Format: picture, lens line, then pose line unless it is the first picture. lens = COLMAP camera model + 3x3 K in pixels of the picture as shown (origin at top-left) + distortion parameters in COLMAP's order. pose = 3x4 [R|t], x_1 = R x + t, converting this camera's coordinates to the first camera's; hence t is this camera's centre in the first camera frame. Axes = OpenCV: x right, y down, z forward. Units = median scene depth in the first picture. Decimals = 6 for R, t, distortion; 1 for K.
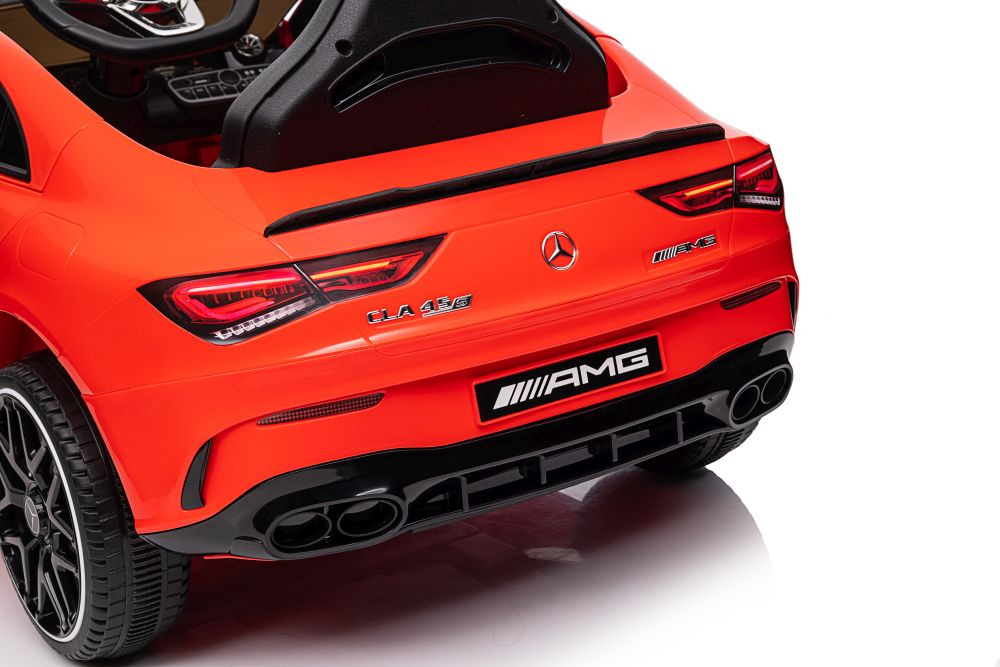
lens RADIAL K [[2010.7, 0, 498.4], [0, 2010.7, 331.4], [0, 0, 1]] dist [-0.017383, 0.000000]
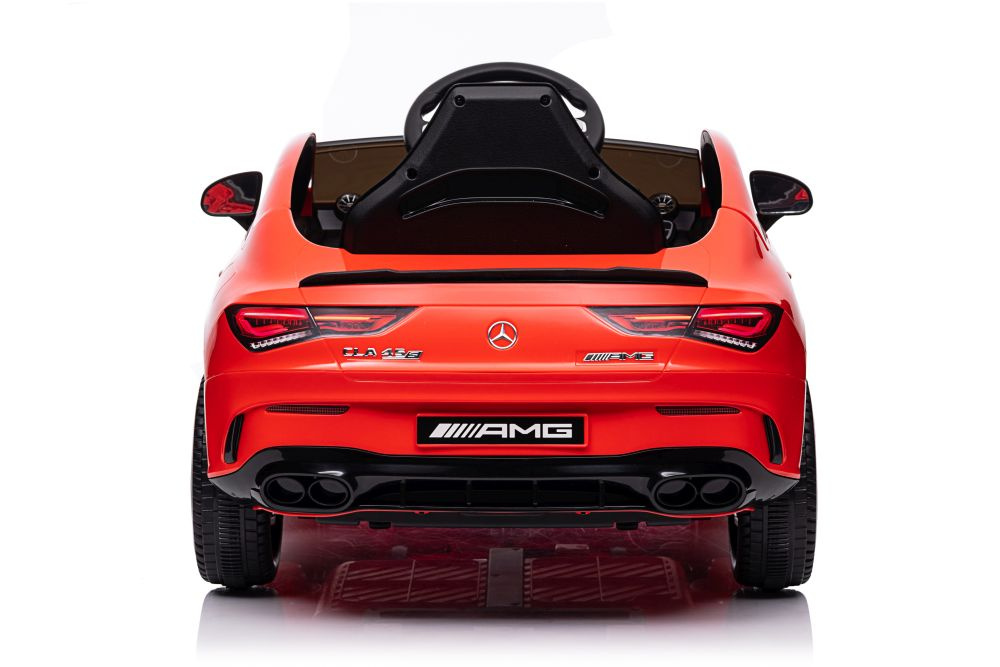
lens RADIAL K [[2837.1, 0, 494.2], [0, 2837.1, 336.8], [0, 0, 1]] dist [0.073601, 0.000000]
pose [[0.812856, 0.146953, -0.563623, 1.139665], [-0.214607, 0.975136, -0.055258, 0.070385], [0.541488, 0.165874, 0.824182, -0.610982]]
